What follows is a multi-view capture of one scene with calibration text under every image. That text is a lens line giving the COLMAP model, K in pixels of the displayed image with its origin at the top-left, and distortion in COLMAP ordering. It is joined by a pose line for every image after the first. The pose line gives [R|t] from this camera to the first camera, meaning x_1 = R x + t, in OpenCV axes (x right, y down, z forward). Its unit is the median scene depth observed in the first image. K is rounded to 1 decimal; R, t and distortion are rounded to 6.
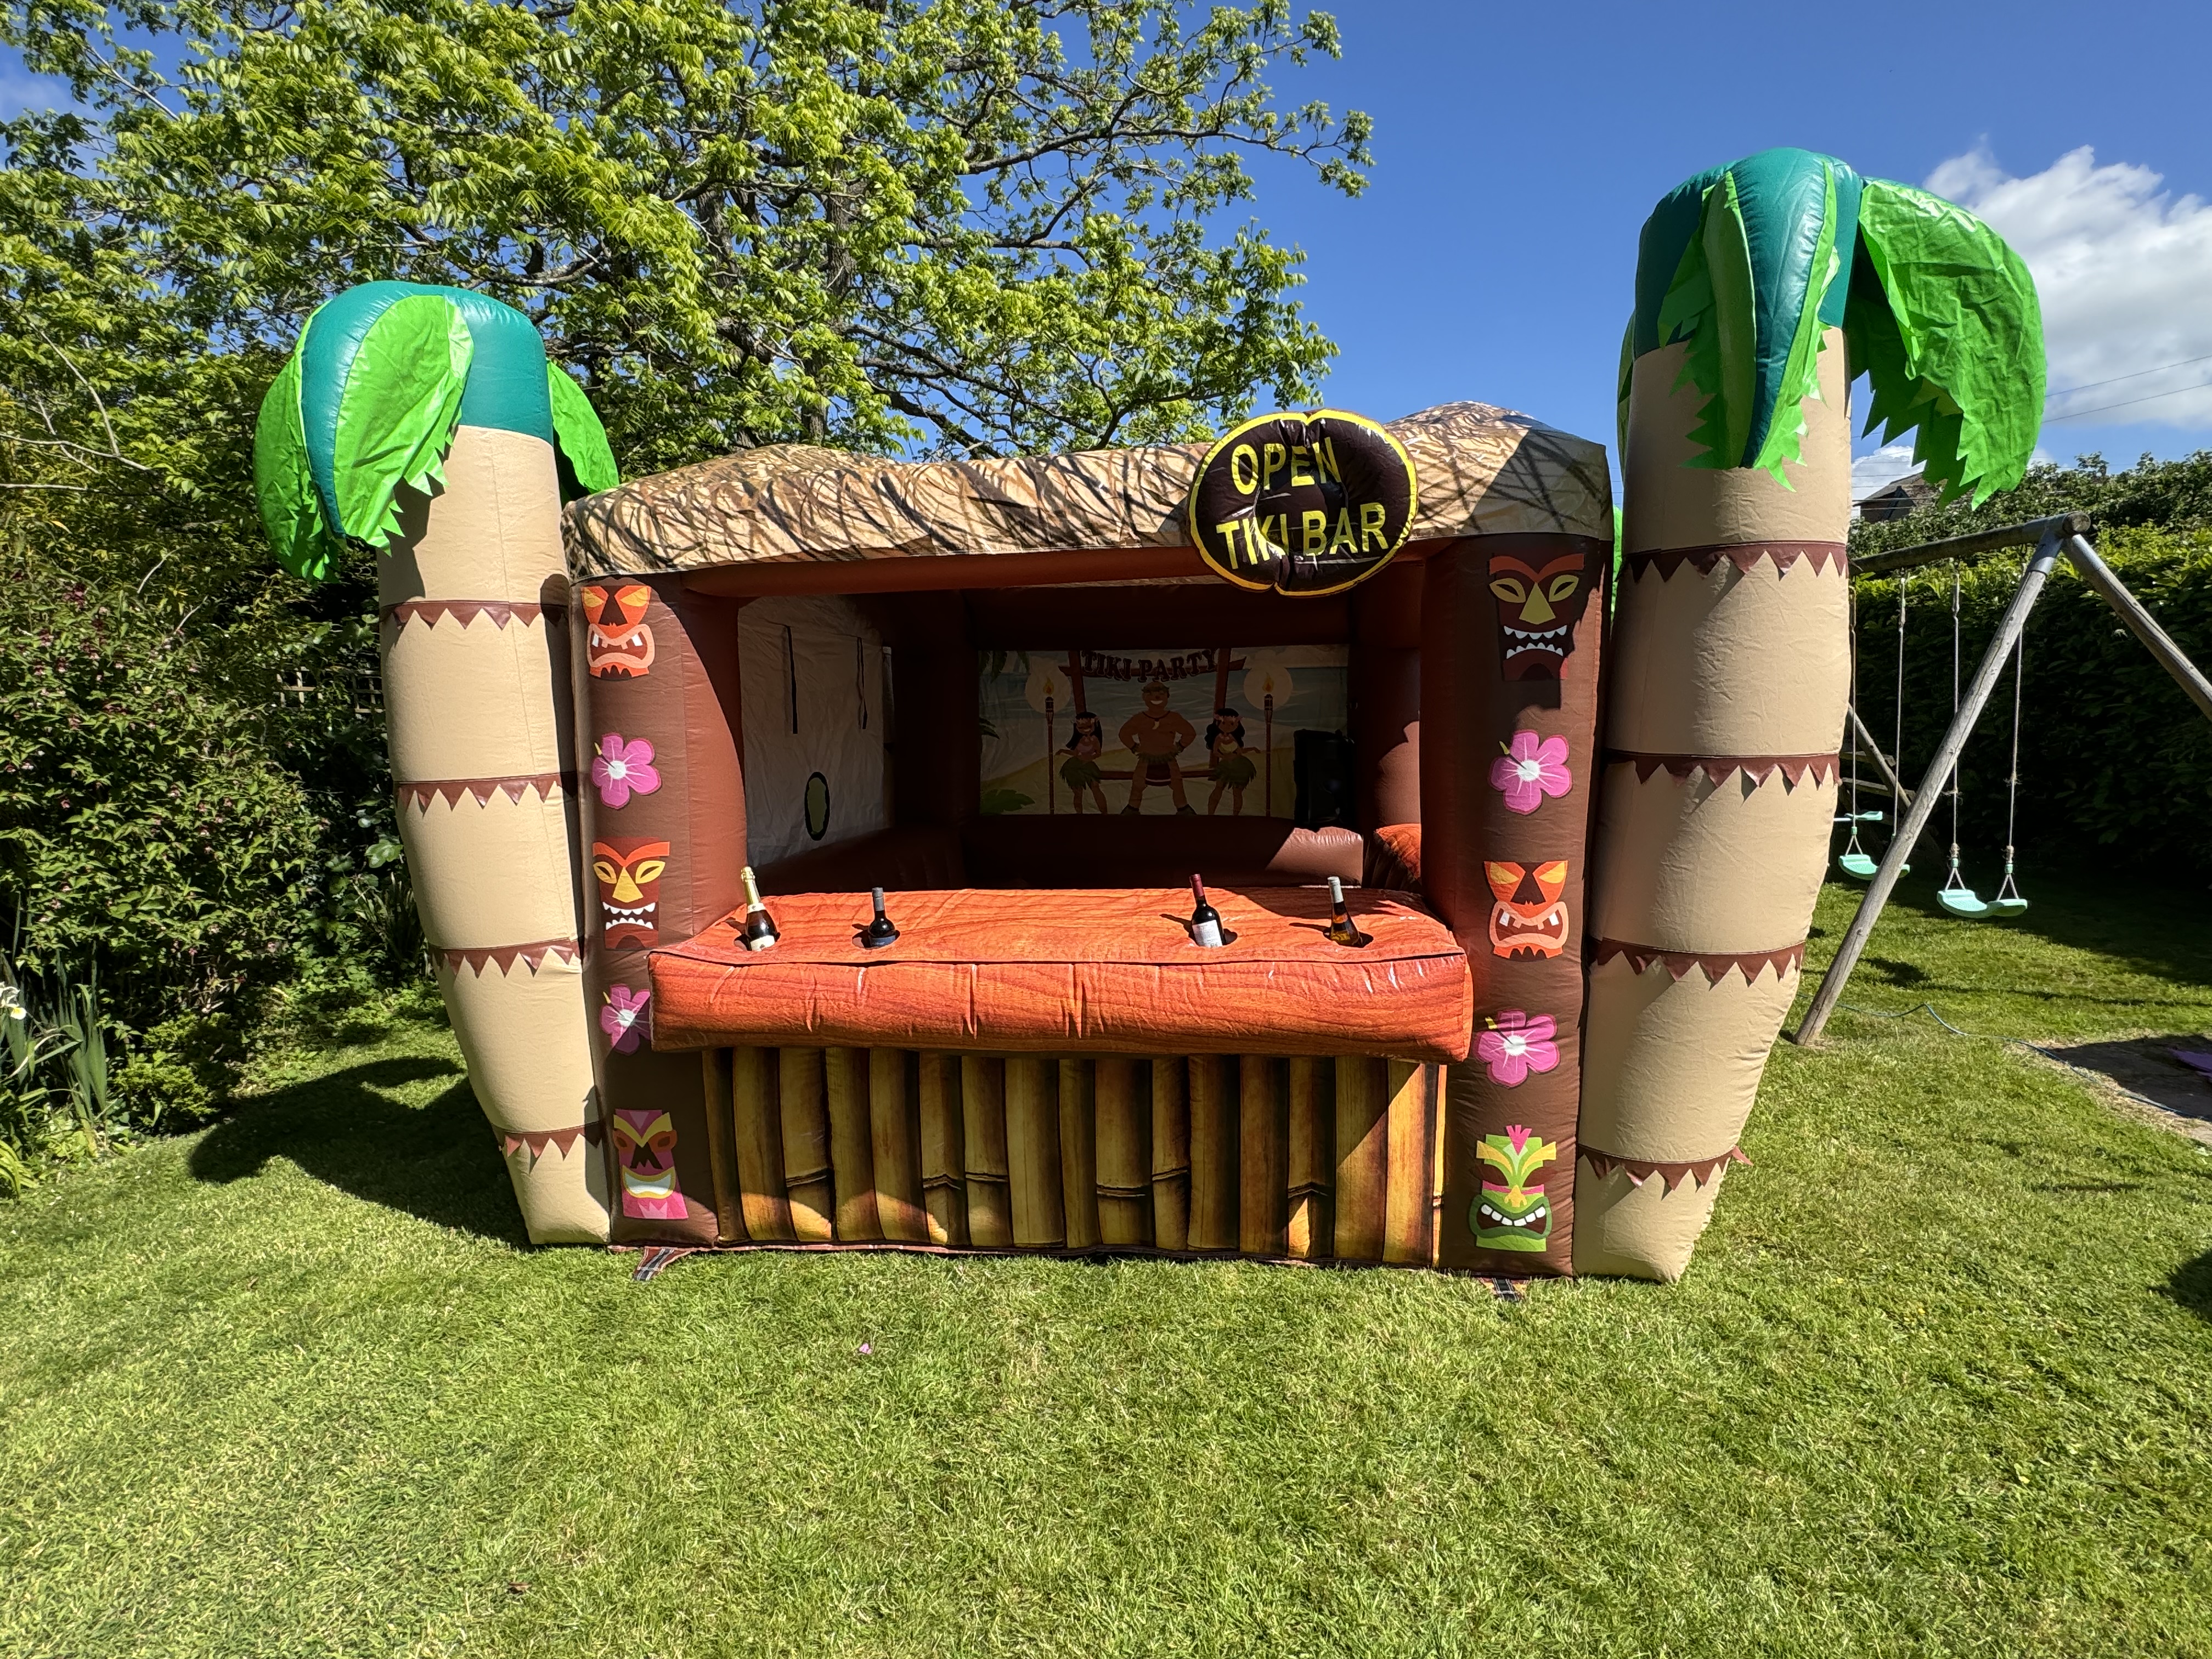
lens RADIAL K [[1054.6, 0, 1106.0], [0, 1054.6, 829.5], [0, 0, 1]] dist [-0.004612, -0.000255]
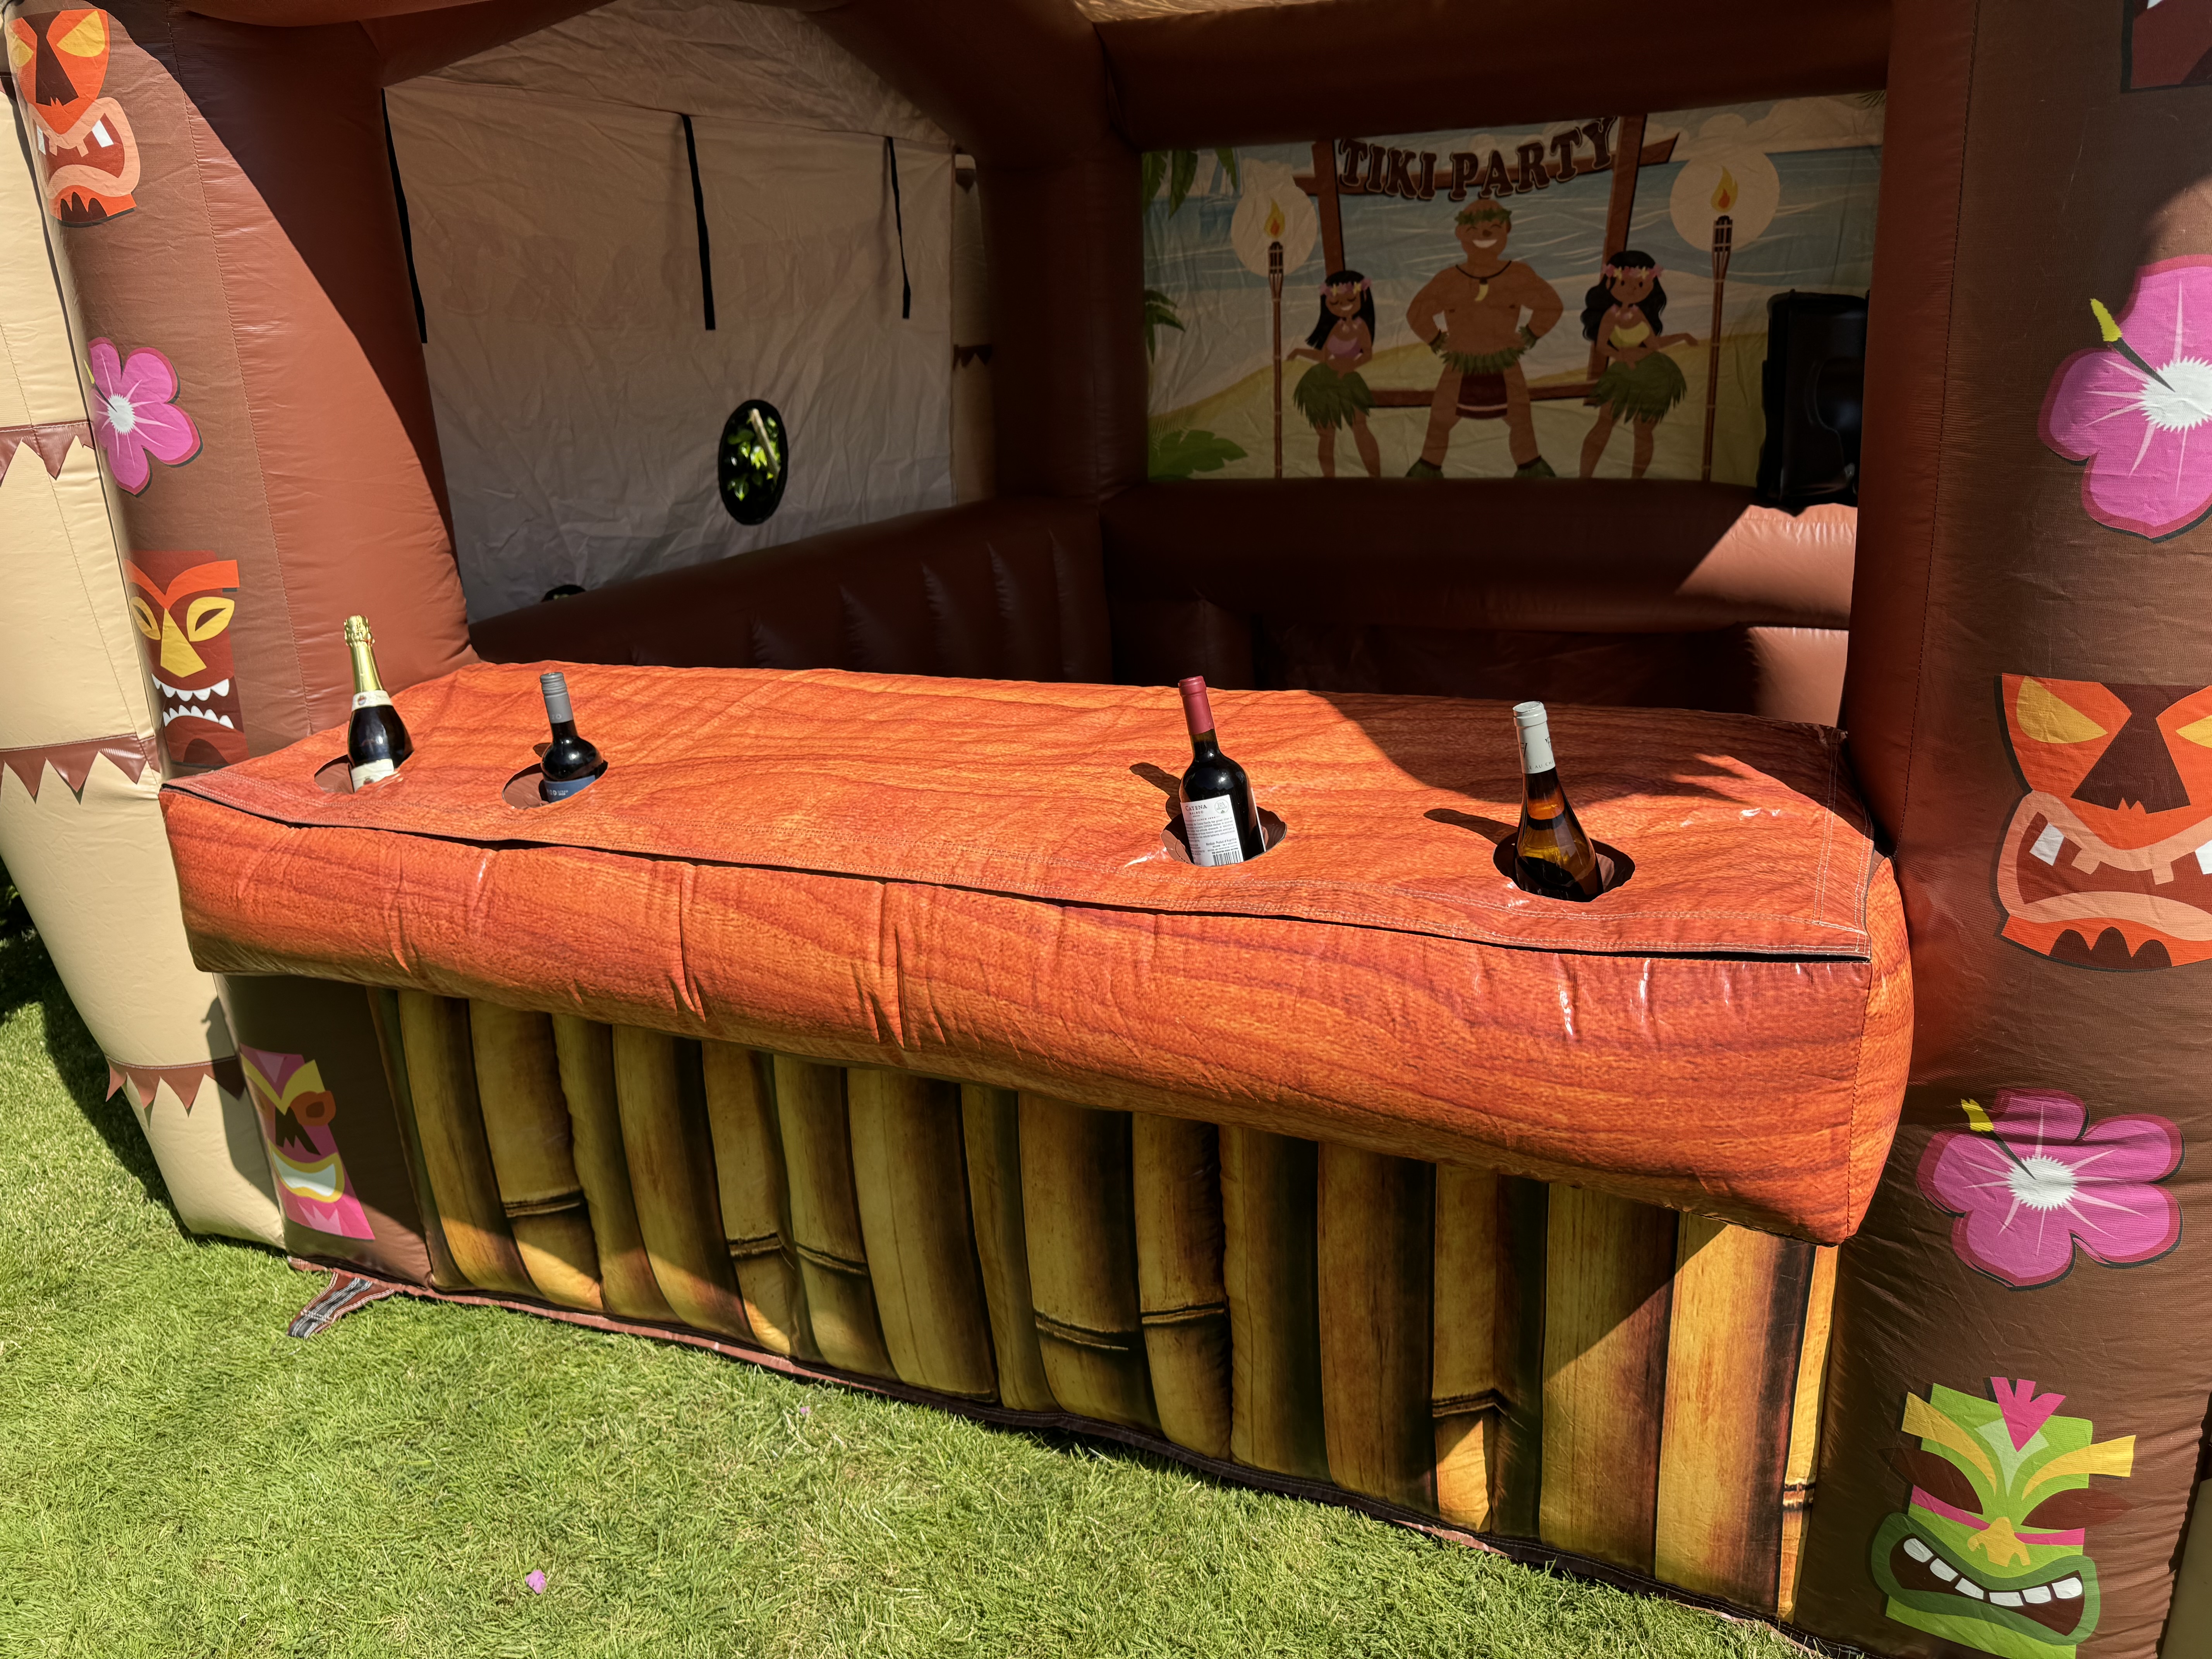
lens RADIAL K [[1581.3, 0, 1106.0], [0, 1581.3, 829.5], [0, 0, 1]] dist [0.034188, -0.046030]
pose [[0.955893, 0.064439, -0.286559, 0.210525], [-0.000838, 0.976230, 0.216733, -0.027806], [0.293714, -0.206934, 0.933226, 0.387367]]
